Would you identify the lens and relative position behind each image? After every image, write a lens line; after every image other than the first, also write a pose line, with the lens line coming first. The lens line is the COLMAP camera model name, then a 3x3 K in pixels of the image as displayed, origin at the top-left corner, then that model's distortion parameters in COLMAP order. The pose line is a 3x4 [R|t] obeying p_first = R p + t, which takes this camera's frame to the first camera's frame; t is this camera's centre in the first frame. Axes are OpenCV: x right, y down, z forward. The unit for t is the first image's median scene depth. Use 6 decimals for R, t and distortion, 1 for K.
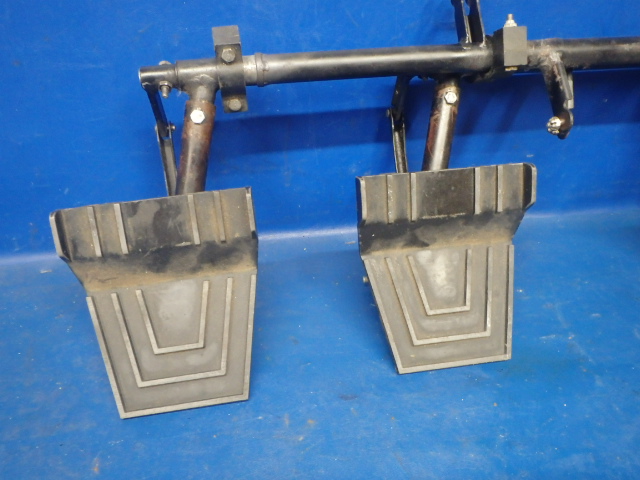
lens RADIAL K [[523.0, 0, 320.0], [0, 523.0, 240.0], [0, 0, 1]] dist [-0.027714, -0.000654]
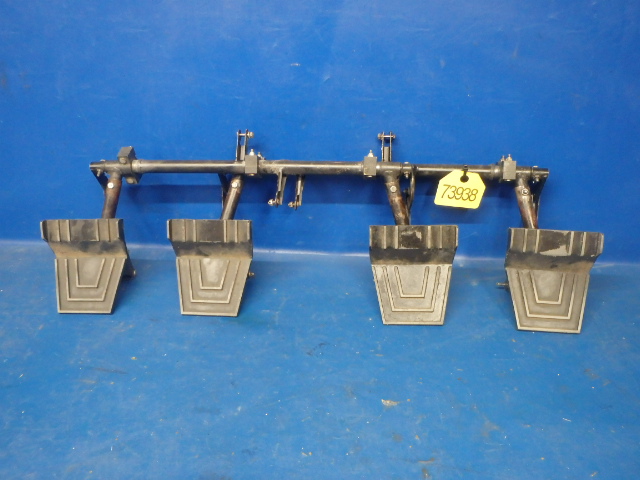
lens RADIAL K [[523.0, 0, 320.0], [0, 523.0, 240.0], [0, 0, 1]] dist [-0.027714, -0.000654]
pose [[0.969895, 0.107581, -0.218470, 1.154560], [-0.123726, 0.990404, -0.061579, 0.022704], [0.209749, 0.086755, 0.973899, -0.975650]]
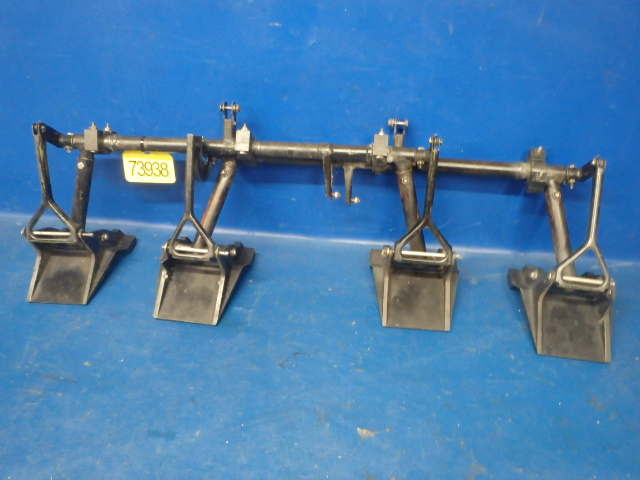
lens RADIAL K [[521.0, 0, 320.0], [0, 521.0, 240.0], [0, 0, 1]] dist [-0.021137, -0.000165]
pose [[0.963124, 0.163729, -0.213508, 1.161734], [-0.153419, 0.986079, 0.064110, -0.215893], [0.221032, -0.028989, 0.974836, -0.703095]]
